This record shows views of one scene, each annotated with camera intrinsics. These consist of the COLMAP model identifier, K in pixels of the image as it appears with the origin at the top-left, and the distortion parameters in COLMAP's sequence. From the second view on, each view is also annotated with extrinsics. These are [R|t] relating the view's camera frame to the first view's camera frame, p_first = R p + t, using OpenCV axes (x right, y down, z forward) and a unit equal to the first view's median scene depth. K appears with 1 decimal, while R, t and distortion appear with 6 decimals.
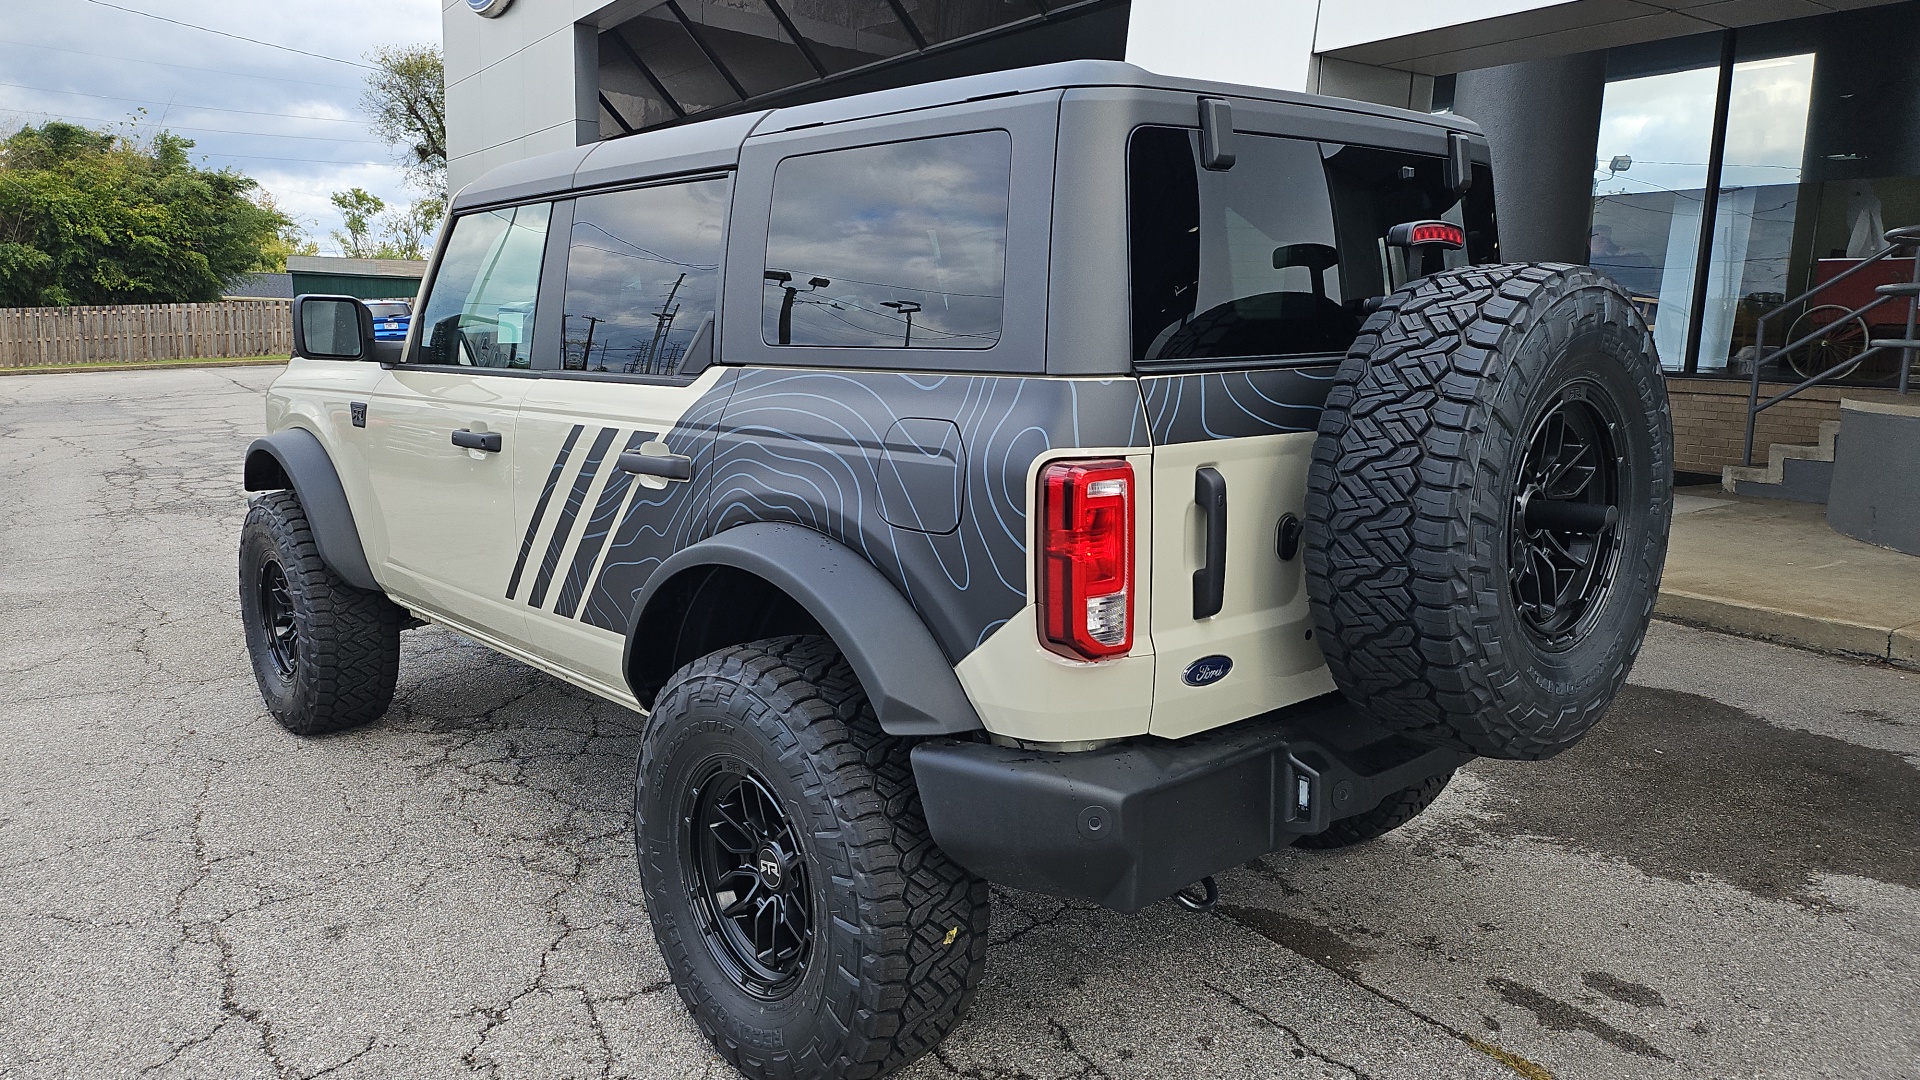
lens RADIAL K [[1375.6, 0, 960.0], [0, 1375.6, 544.4], [0, 0, 1]] dist [0.003094, 0.003465]
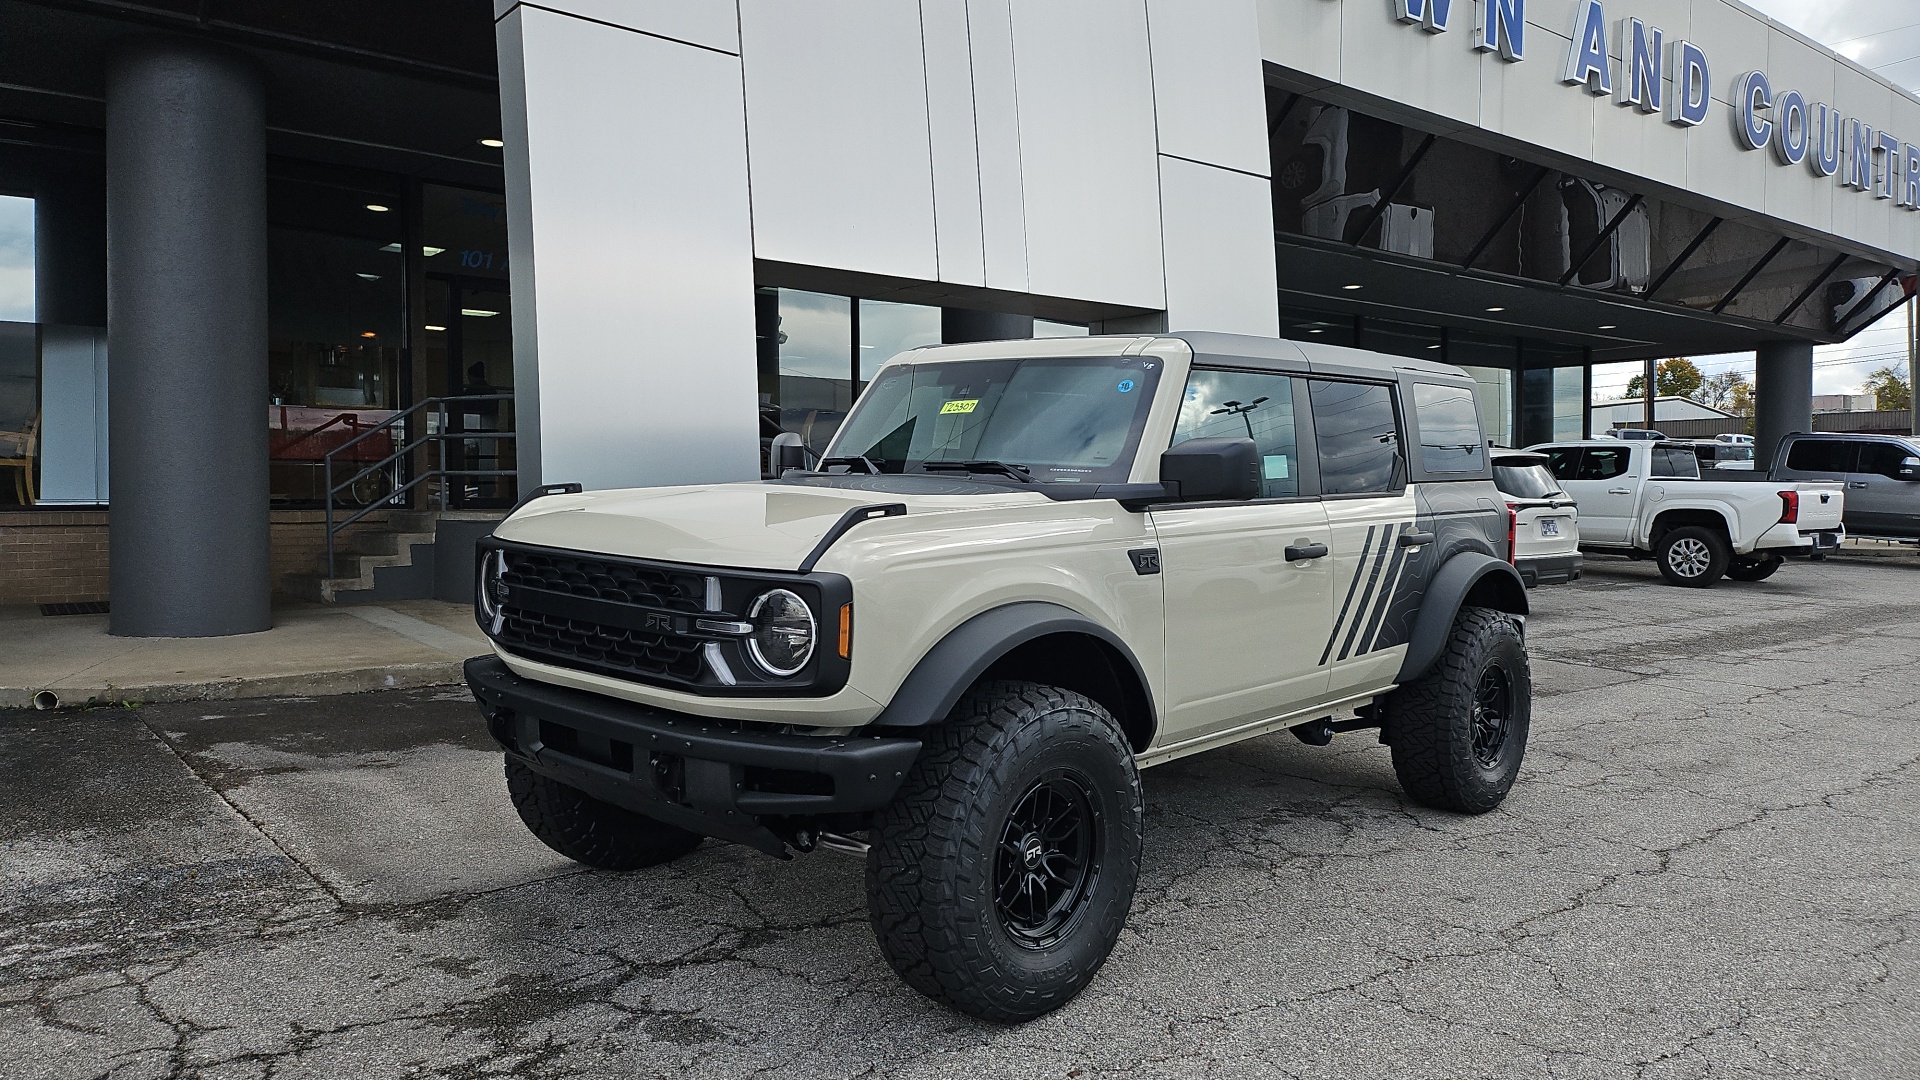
lens RADIAL K [[1367.3, 0, 962.7], [0, 1367.3, 535.3], [0, 0, 1]] dist [0.006788, -0.002209]
pose [[-0.100866, -0.062592, 0.992929, -1.826871], [0.160179, 0.983978, 0.078299, -0.279703], [-0.981921, 0.166944, -0.089224, 1.630041]]
